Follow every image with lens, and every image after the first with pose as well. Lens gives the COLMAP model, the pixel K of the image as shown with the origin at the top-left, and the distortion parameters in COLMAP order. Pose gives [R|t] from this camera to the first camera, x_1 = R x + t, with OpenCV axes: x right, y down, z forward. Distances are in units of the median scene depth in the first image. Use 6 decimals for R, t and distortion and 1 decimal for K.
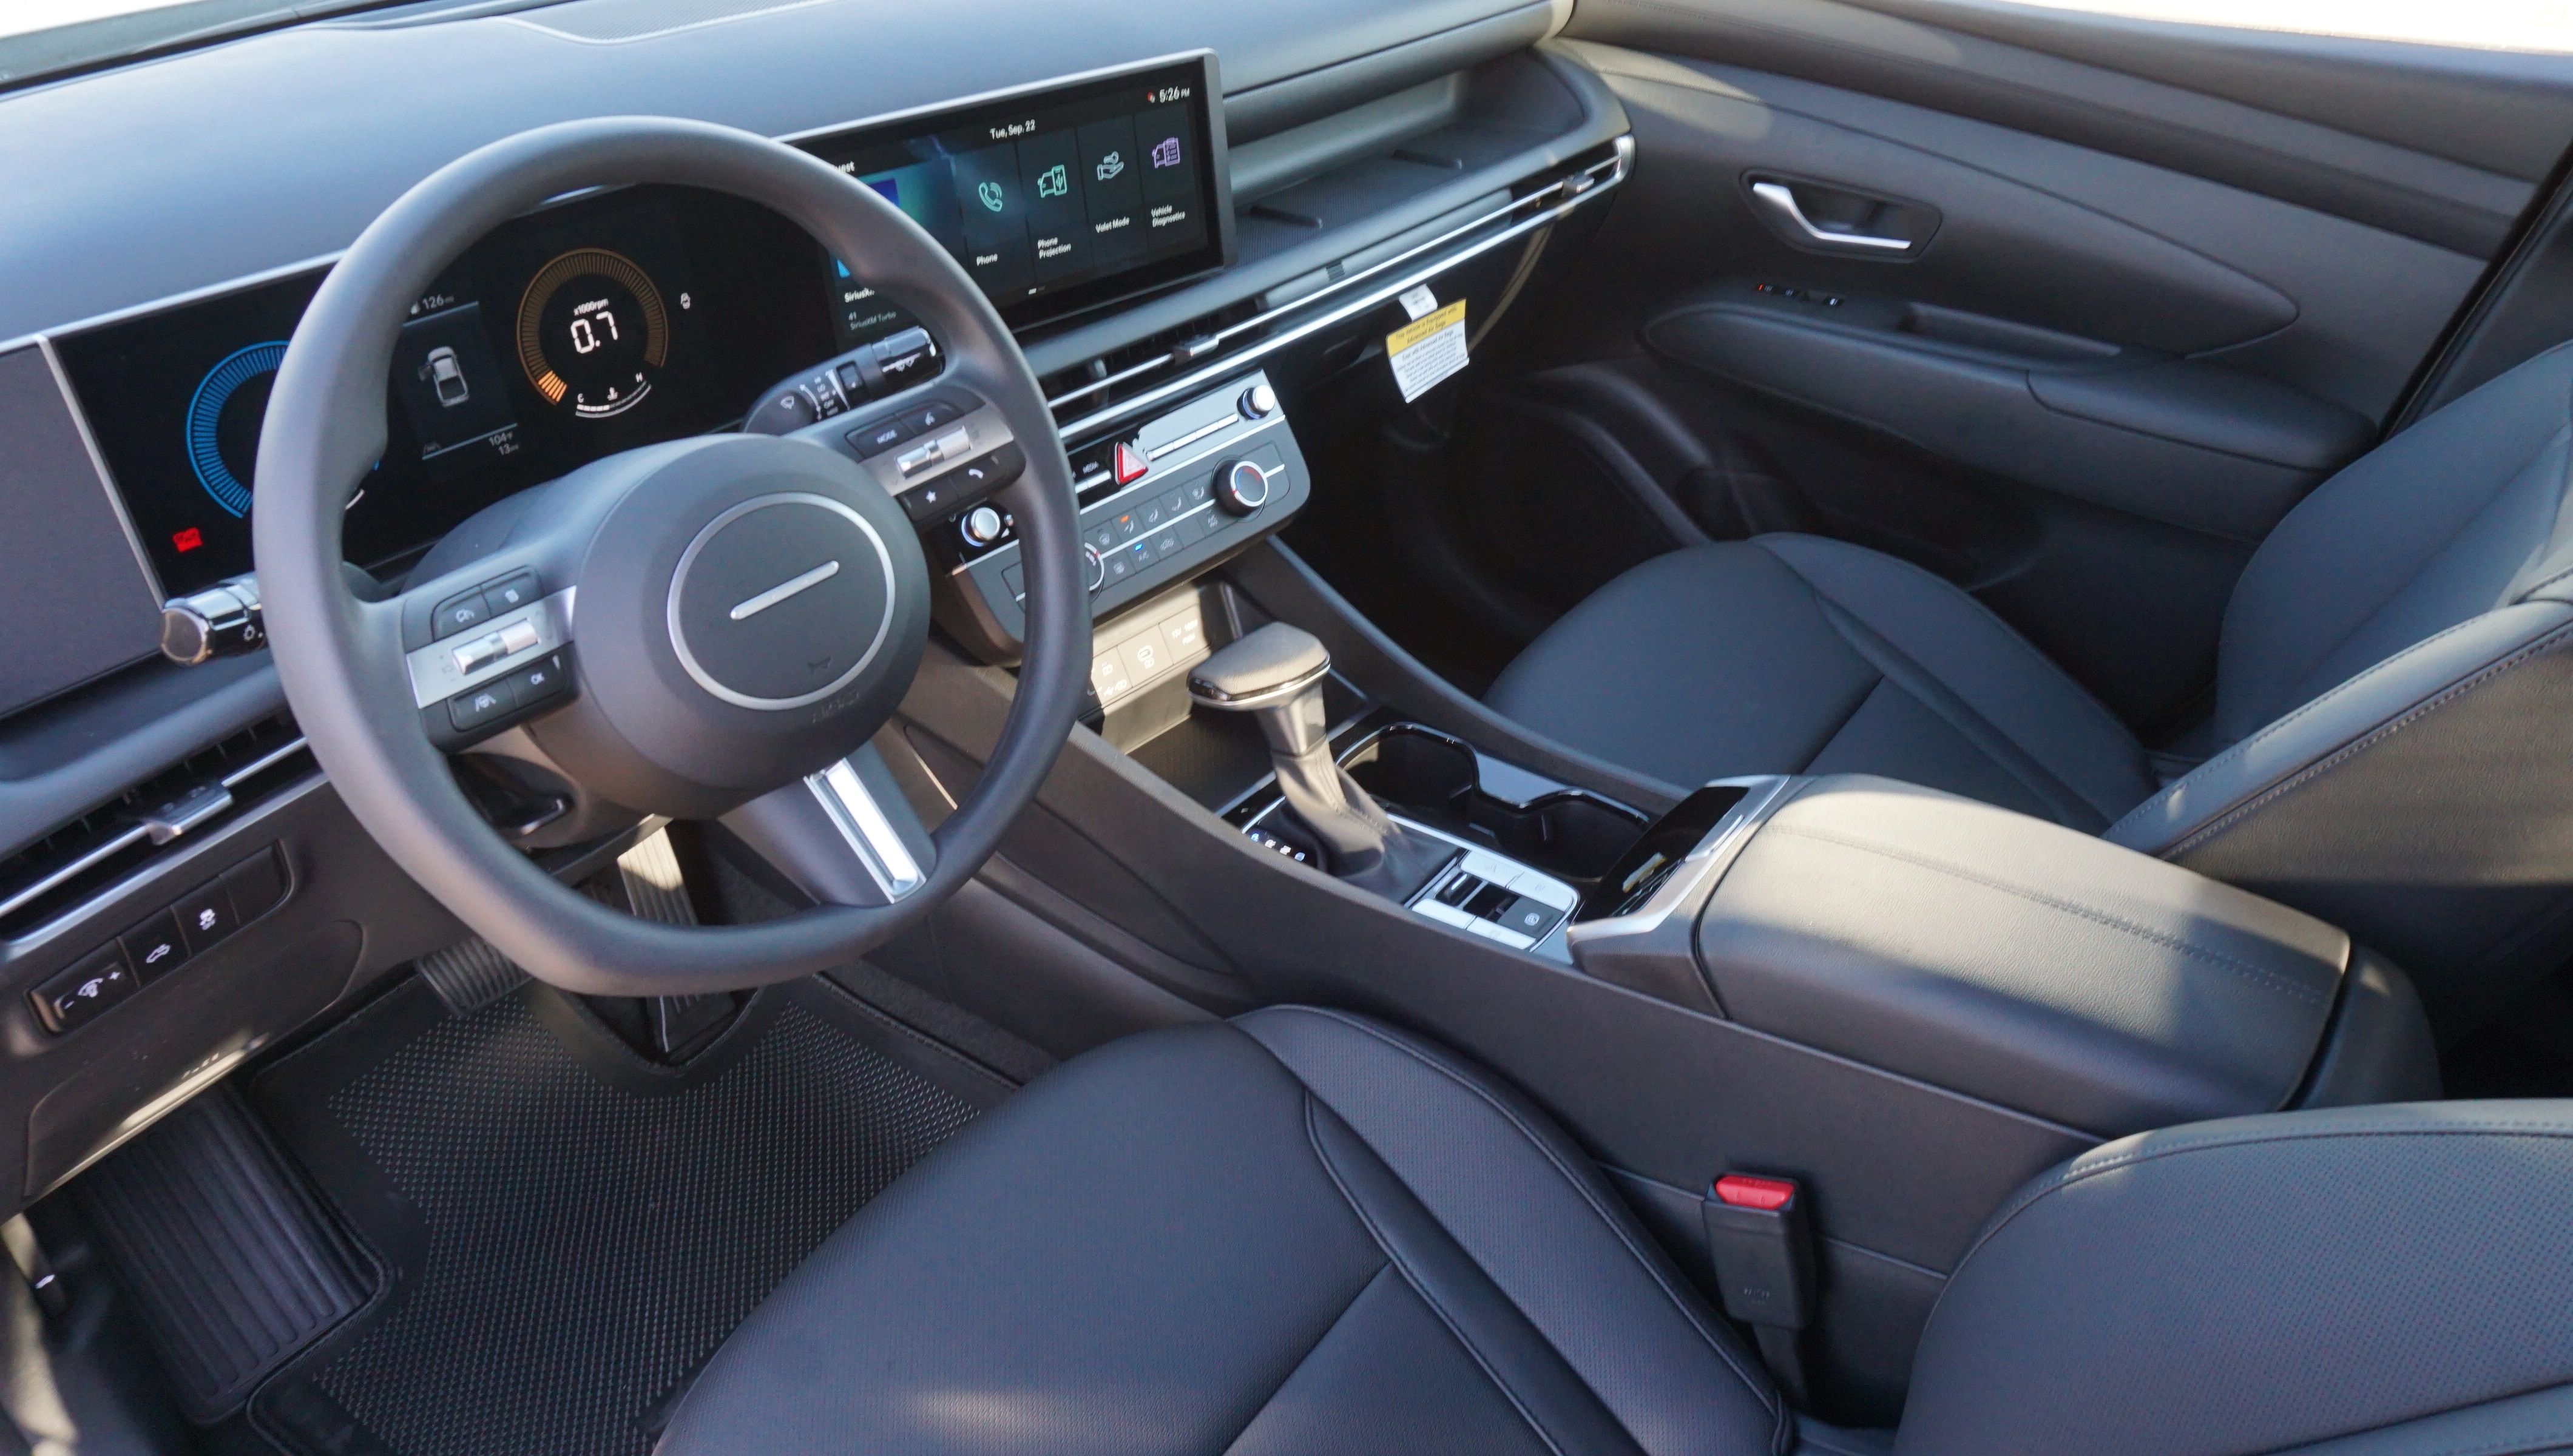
lens RADIAL K [[1711.6, 0, 1283.3], [0, 1711.6, 713.0], [0, 0, 1]] dist [-0.039925, 0.027941]
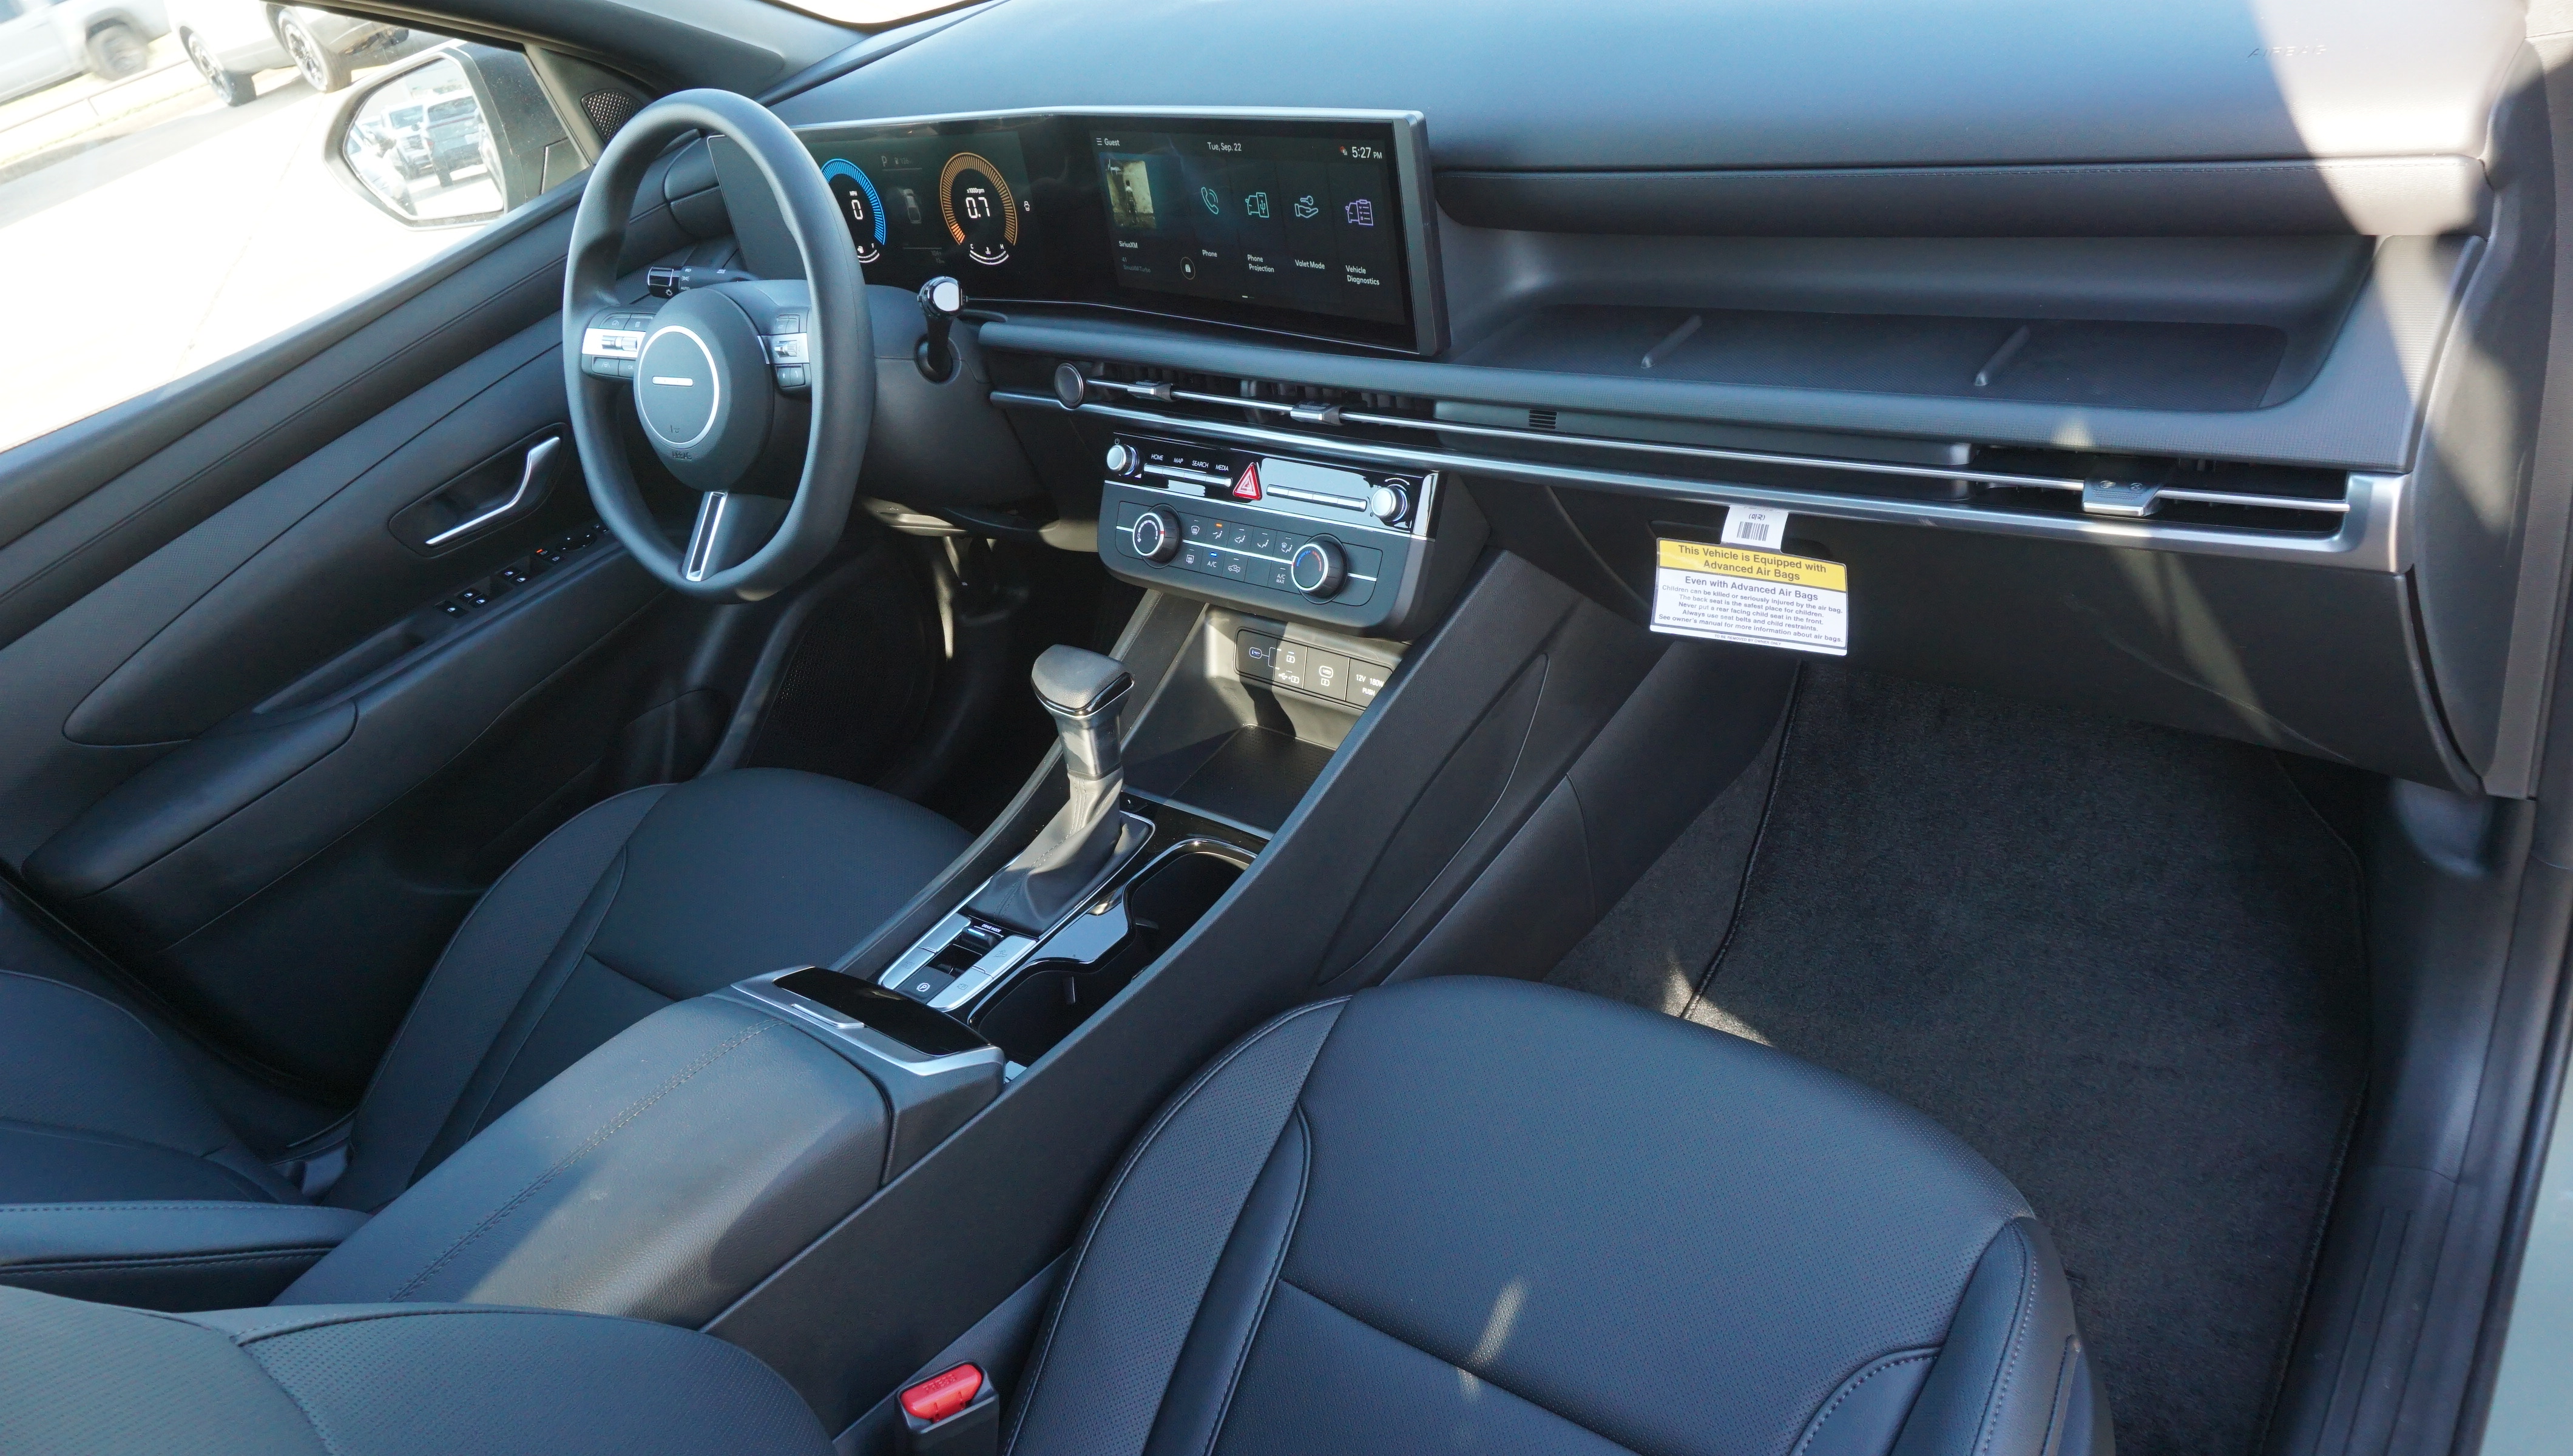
lens RADIAL K [[1711.6, 0, 1289.6], [0, 1711.6, 710.0], [0, 0, 1]] dist [-0.039925, 0.027941]
pose [[0.000390, 0.545696, -0.837983, 0.886409], [-0.333520, 0.790074, 0.514342, -0.602658], [0.942743, 0.279284, 0.182308, 0.911189]]
